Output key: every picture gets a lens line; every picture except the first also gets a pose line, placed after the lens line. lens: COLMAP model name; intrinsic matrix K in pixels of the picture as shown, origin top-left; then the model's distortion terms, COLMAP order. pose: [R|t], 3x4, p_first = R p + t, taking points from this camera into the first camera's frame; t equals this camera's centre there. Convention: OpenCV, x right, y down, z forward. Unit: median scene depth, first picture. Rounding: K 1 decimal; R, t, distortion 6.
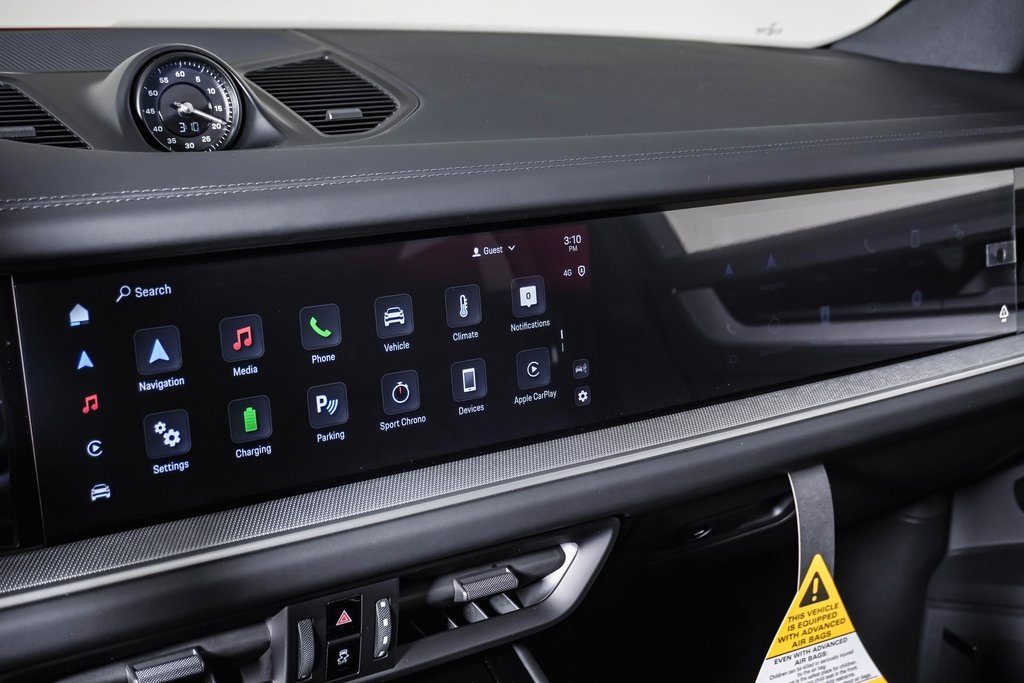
lens RADIAL K [[1336.8, 0, 504.9], [0, 1336.8, 321.7], [0, 0, 1]] dist [-0.044417, 0.000000]
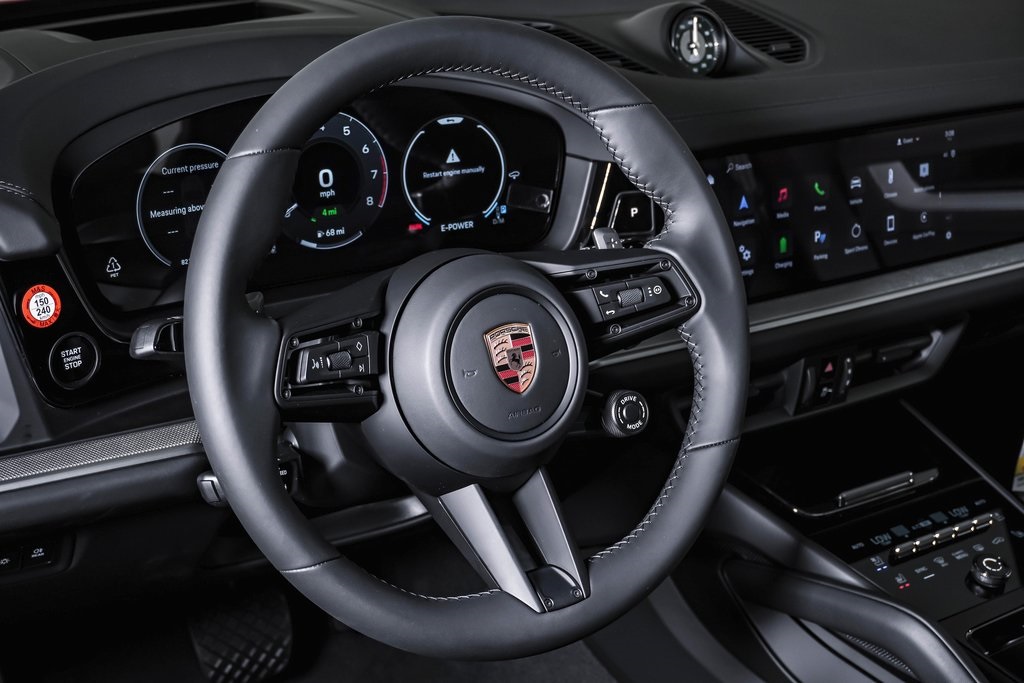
lens RADIAL K [[1420.0, 0, 493.1], [0, 1420.0, 357.5], [0, 0, 1]] dist [-0.012937, 0.000000]
pose [[0.999916, -0.001282, 0.012895, -0.520842], [-0.000112, 0.994203, 0.107518, 0.021120], [-0.012958, -0.107511, 0.994119, -0.681582]]
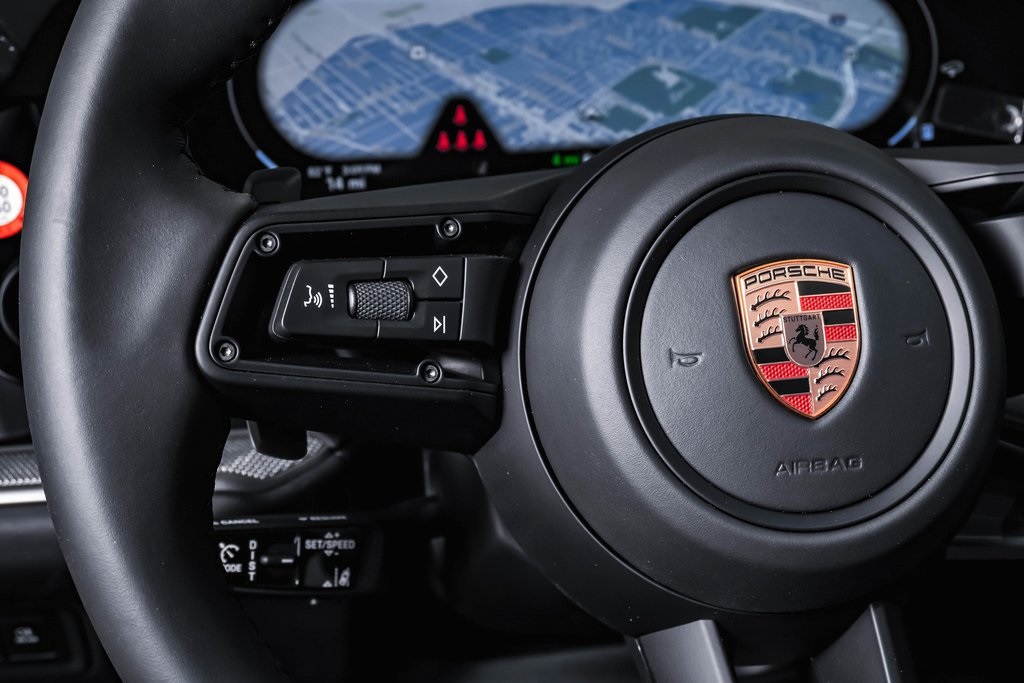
lens RADIAL K [[1402.0, 0, 508.4], [0, 1402.0, 343.1], [0, 0, 1]] dist [0.014703, 0.000000]
pose [[0.920743, 0.063305, -0.384999, -0.394534], [-0.058276, 0.997994, 0.024728, 0.141879], [0.385792, -0.000332, 0.922586, -0.026109]]
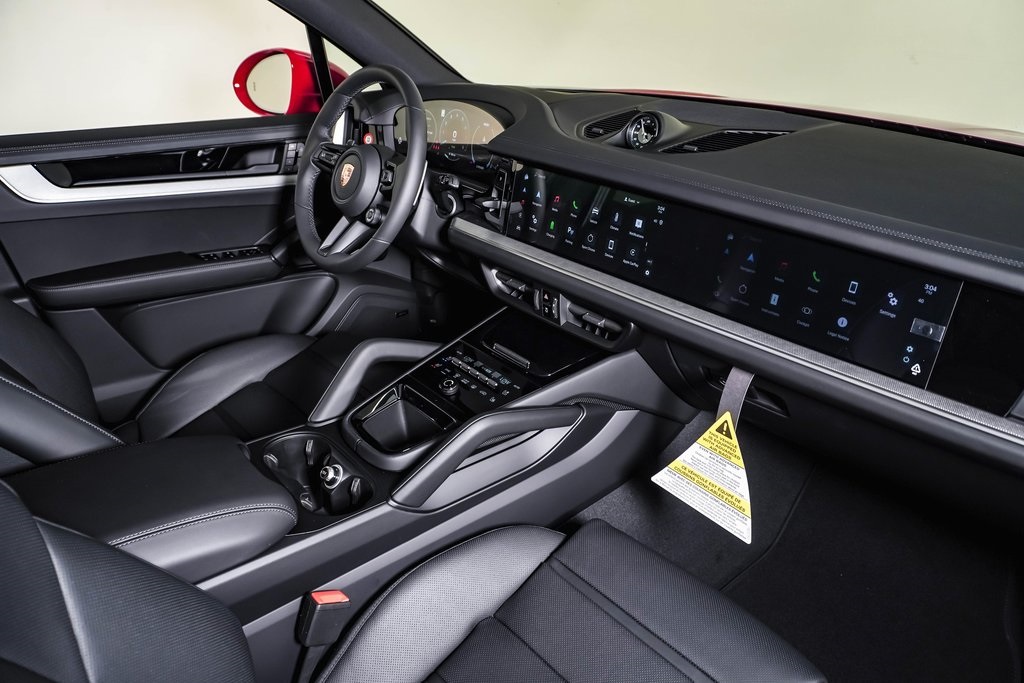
lens RADIAL K [[750.0, 0, 512.2], [0, 750.0, 344.2], [0, 0, 1]] dist [-0.054340, 0.041788]
pose [[0.136554, 0.396325, -0.907898, 1.386700], [-0.301408, 0.889655, 0.343027, -0.233898], [0.943666, 0.226806, 0.240942, 0.499795]]
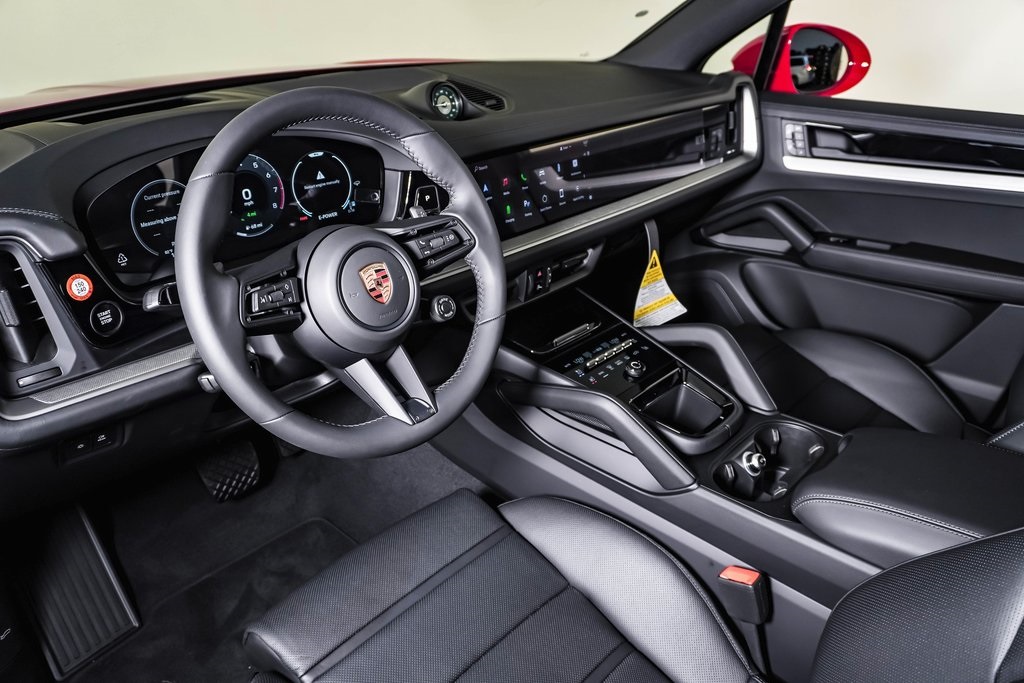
lens RADIAL K [[750.0, 0, 510.8], [0, 750.0, 349.2], [0, 0, 1]] dist [-0.054340, 0.041788]
pose [[0.963061, -0.138824, 0.230740, -0.565318], [0.094219, 0.976425, 0.194210, 0.048557], [-0.252261, -0.165296, 0.953437, -0.605472]]
